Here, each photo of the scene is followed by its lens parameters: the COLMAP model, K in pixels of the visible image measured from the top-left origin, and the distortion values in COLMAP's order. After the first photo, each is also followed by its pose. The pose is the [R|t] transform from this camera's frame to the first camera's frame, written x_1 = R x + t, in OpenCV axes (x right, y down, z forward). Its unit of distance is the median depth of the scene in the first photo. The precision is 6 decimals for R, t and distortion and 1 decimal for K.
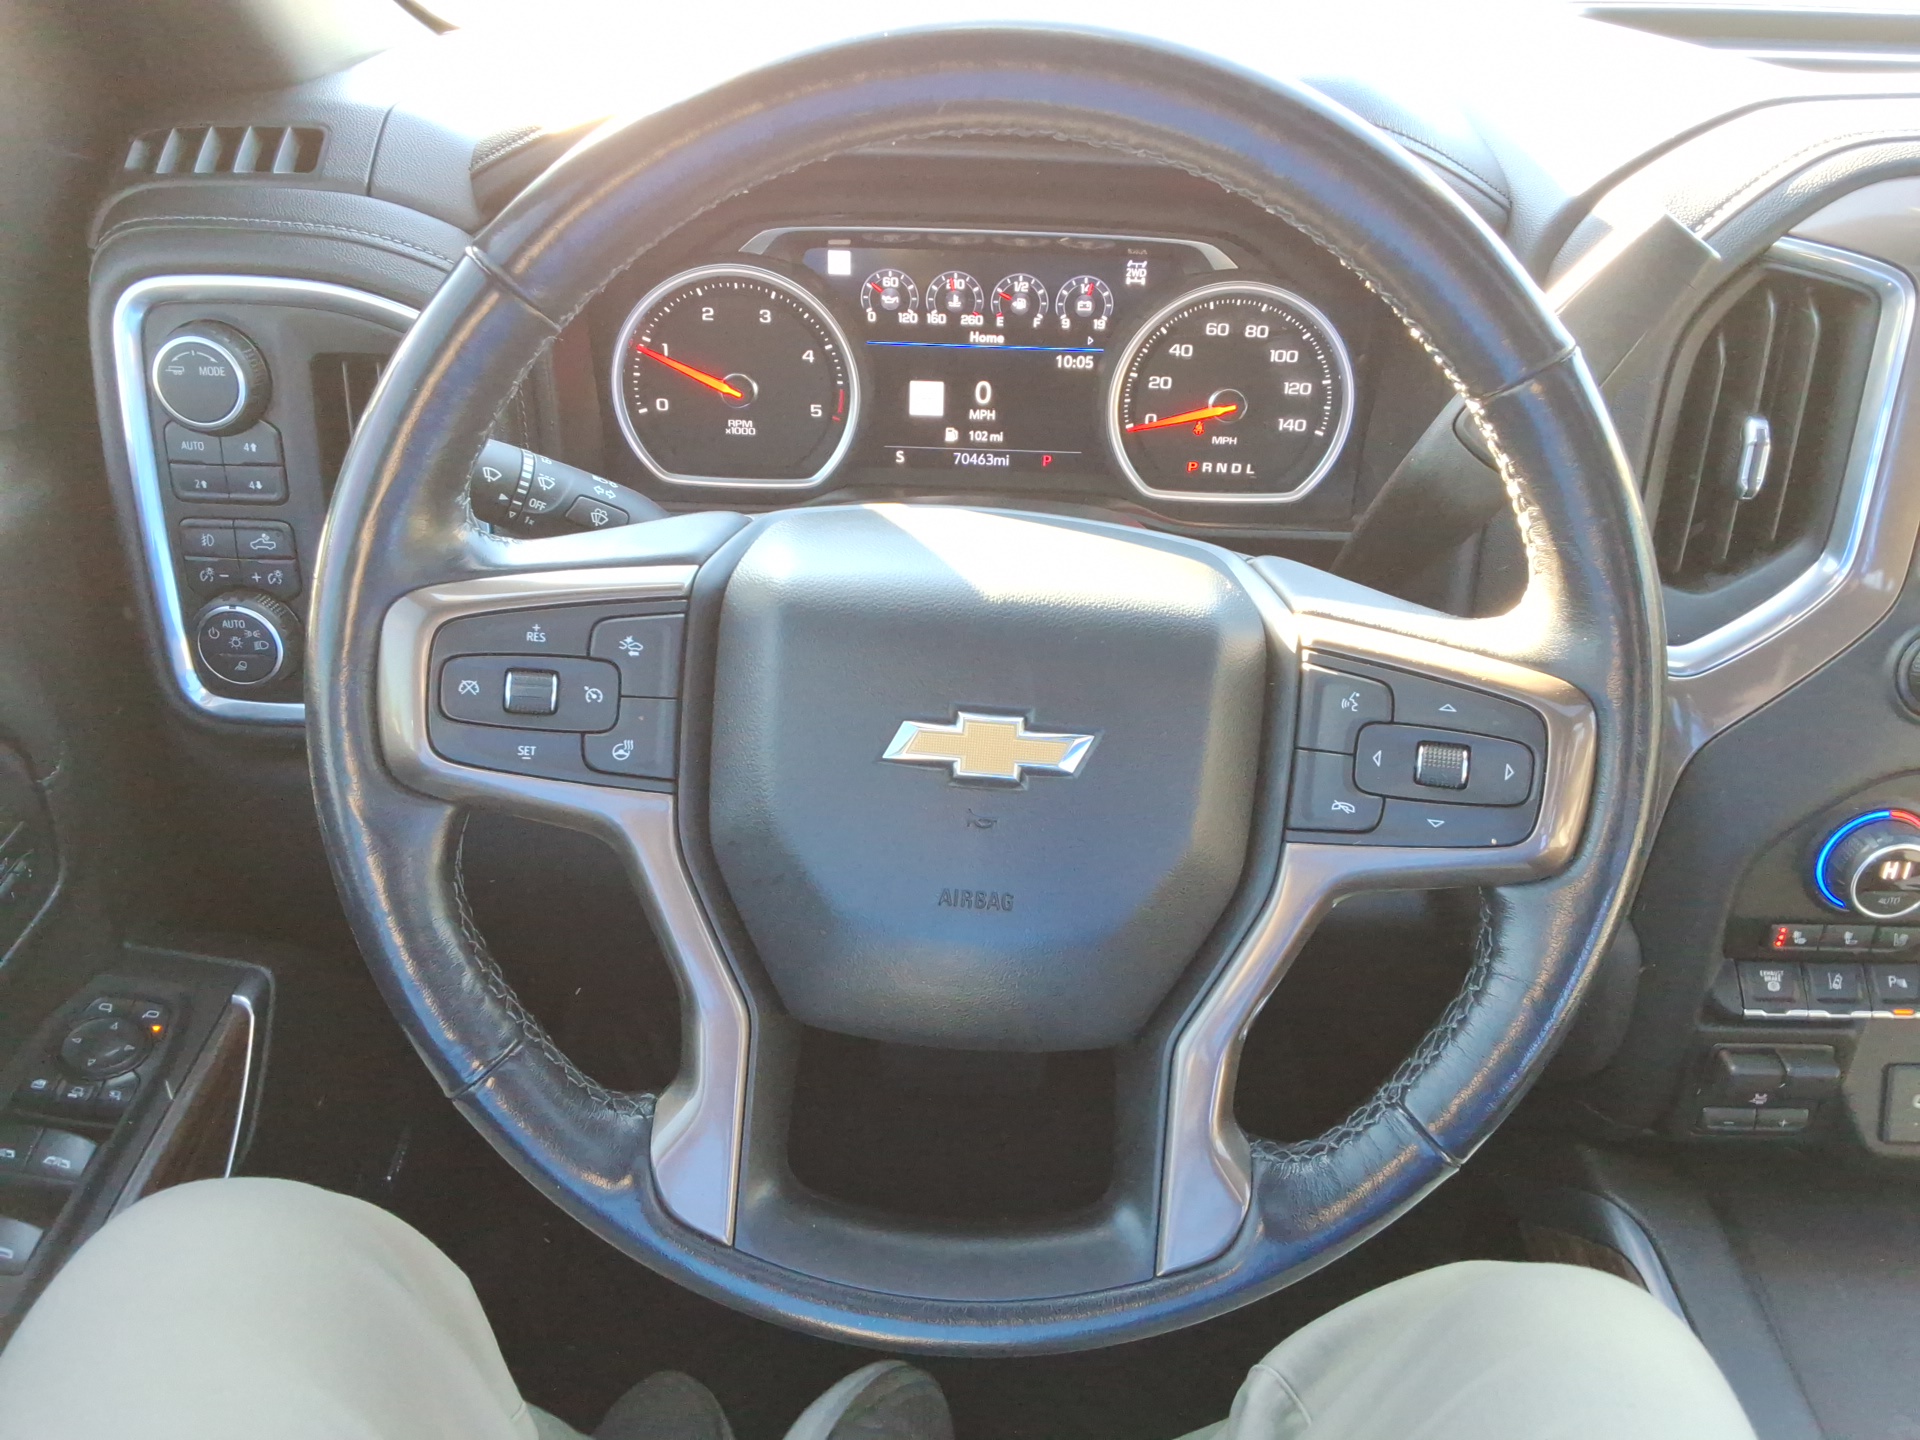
lens RADIAL K [[1542.7, 0, 969.7], [0, 1542.7, 704.7], [0, 0, 1]] dist [0.101786, -0.142892]
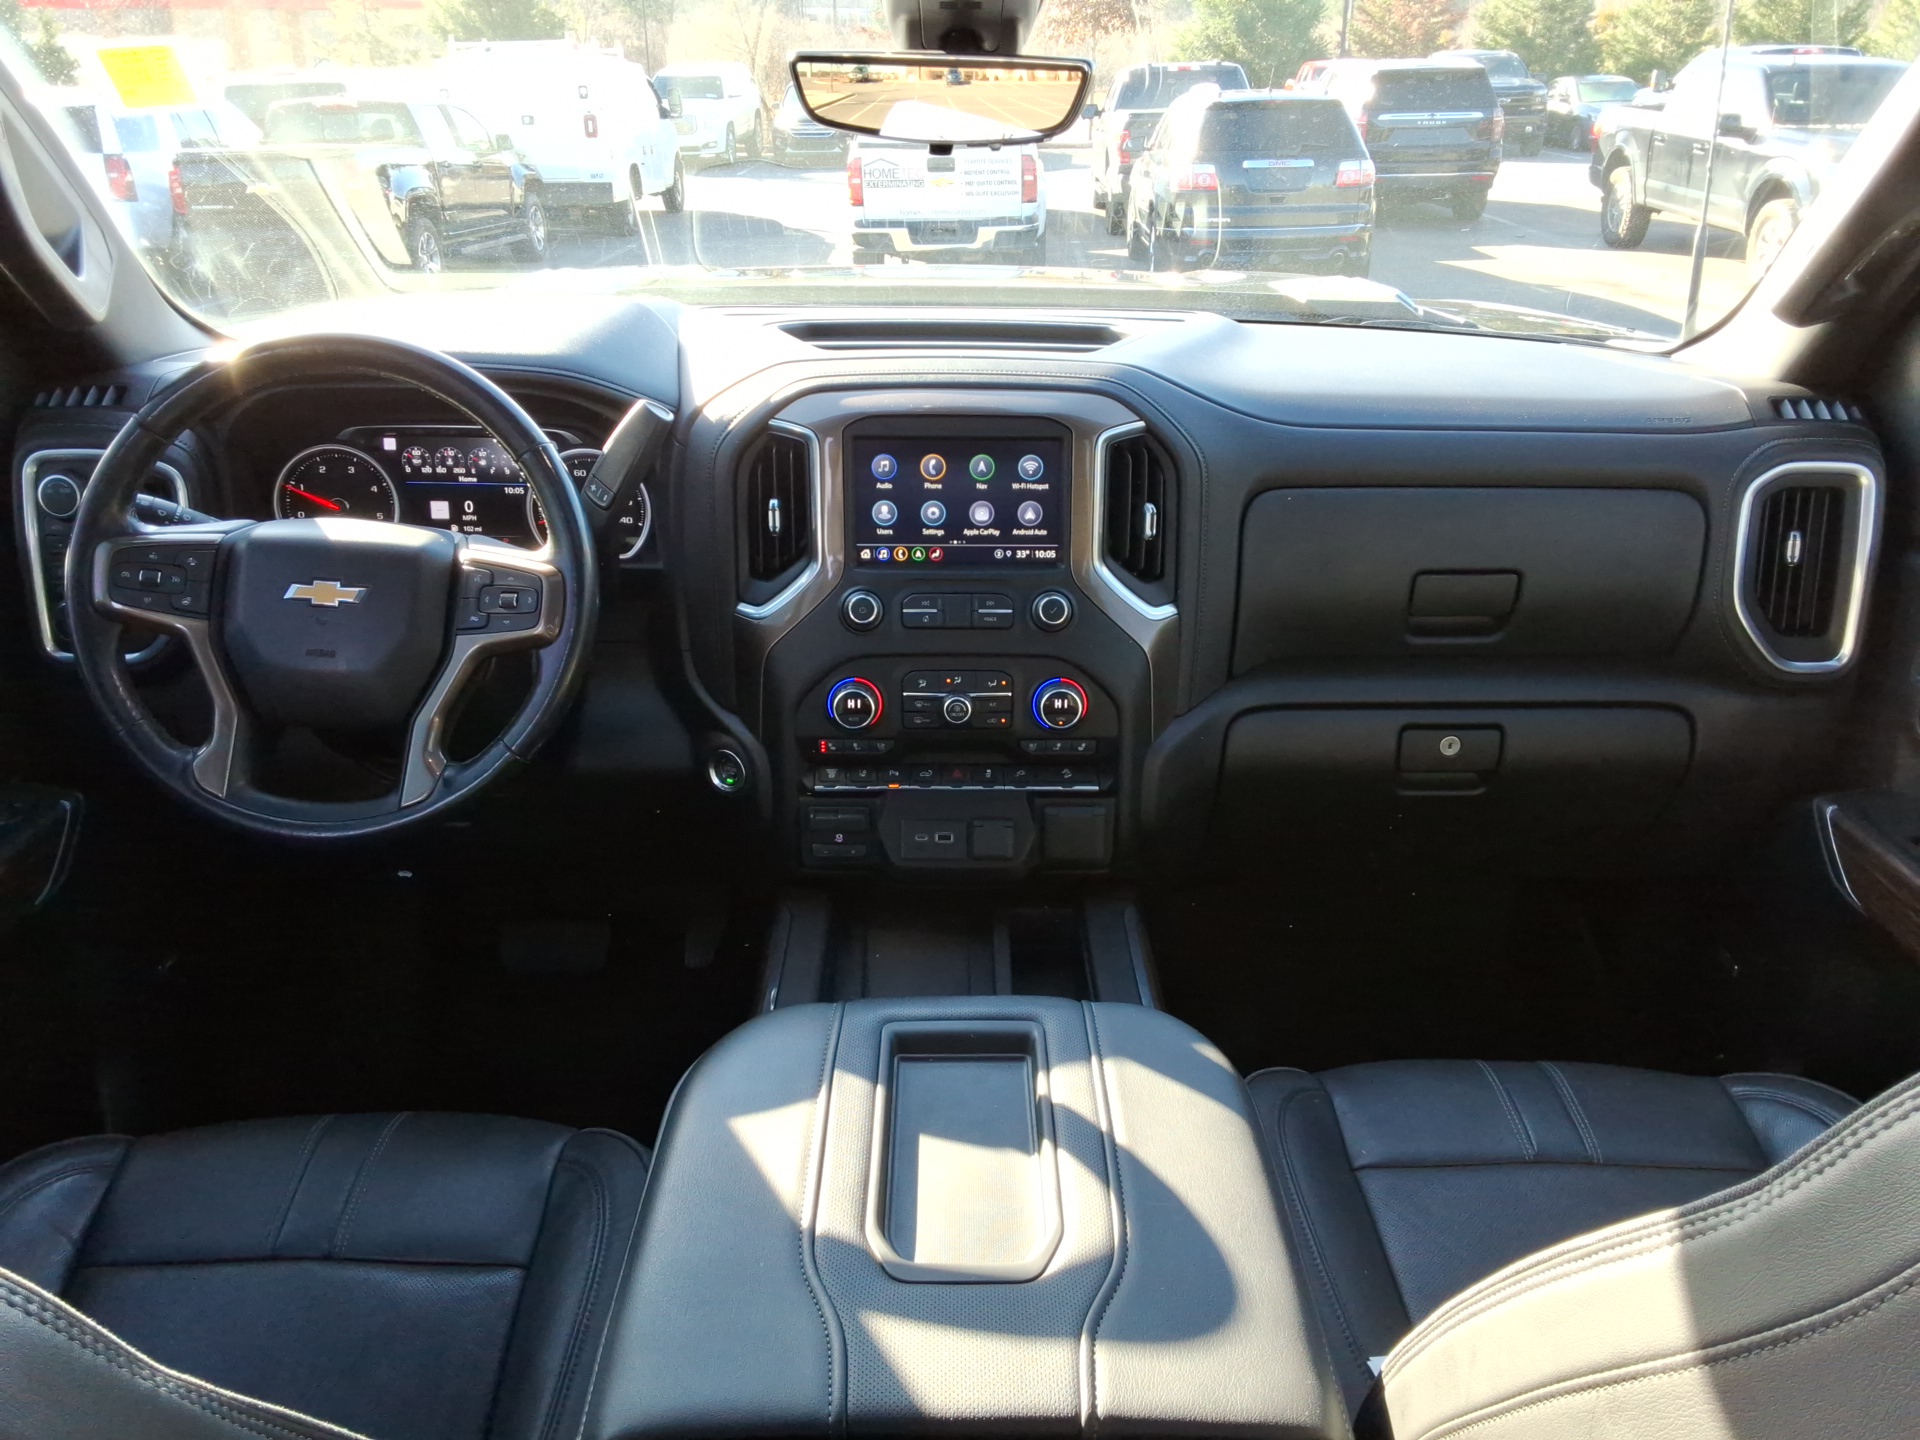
lens RADIAL K [[1542.7, 0, 976.5], [0, 1542.7, 718.8], [0, 0, 1]] dist [0.101786, -0.142892]
pose [[0.999754, -0.022111, -0.001642, 0.685704], [0.021515, 0.985370, -0.169067, 0.436224], [0.005356, 0.168990, 0.985603, -0.958252]]
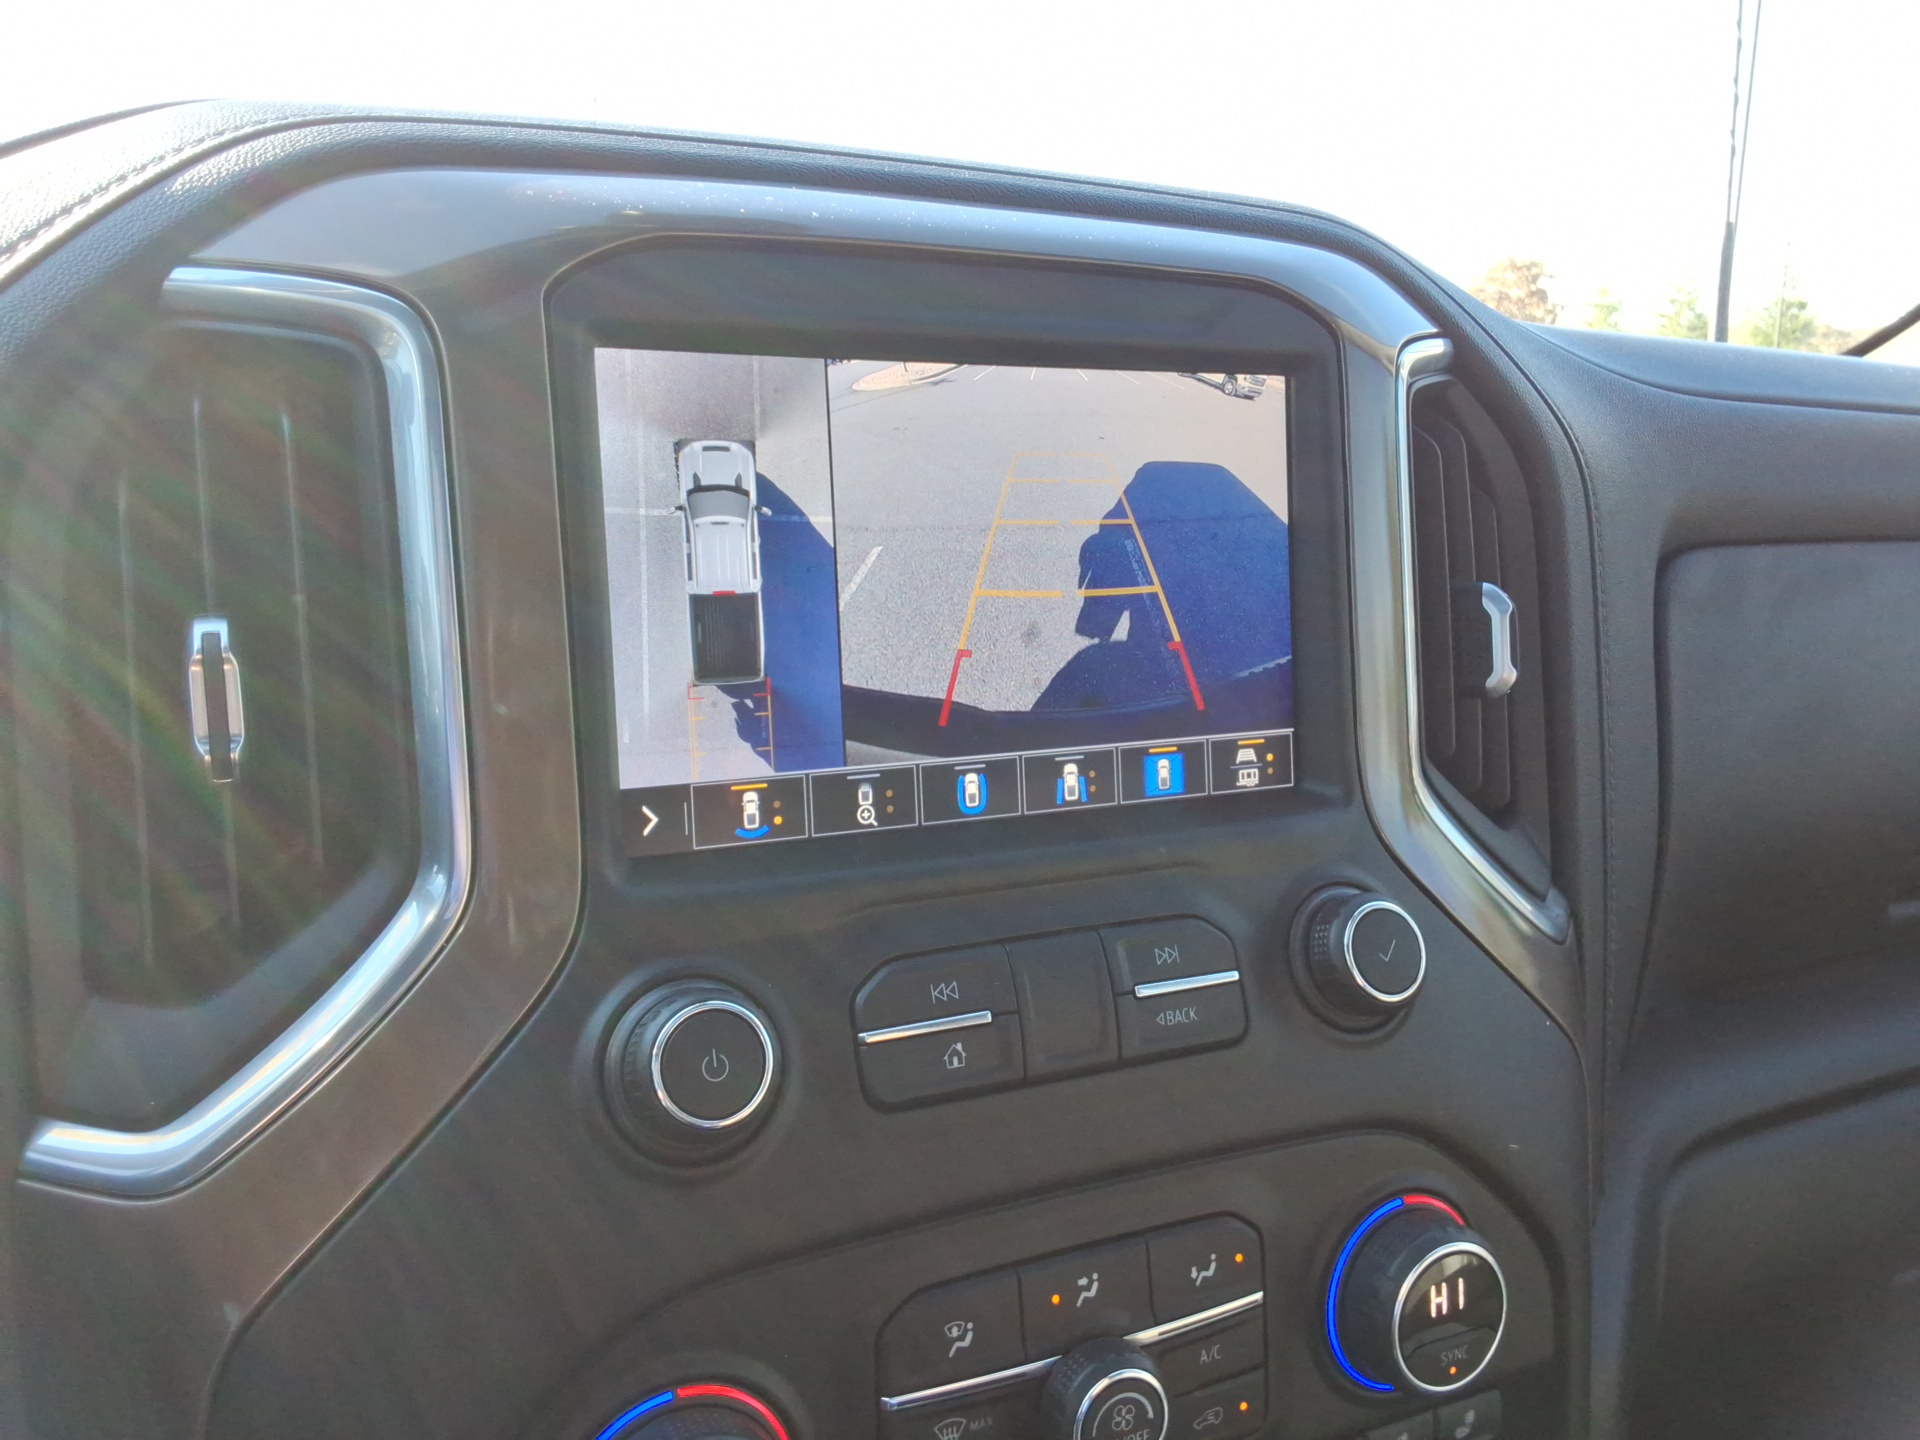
lens RADIAL K [[1542.7, 0, 968.6], [0, 1542.7, 710.2], [0, 0, 1]] dist [0.101786, -0.142892]
pose [[0.894264, -0.089136, 0.438574, 0.435114], [0.238846, 0.923794, -0.299261, 0.037992], [-0.378477, 0.372369, 0.847406, 0.455658]]
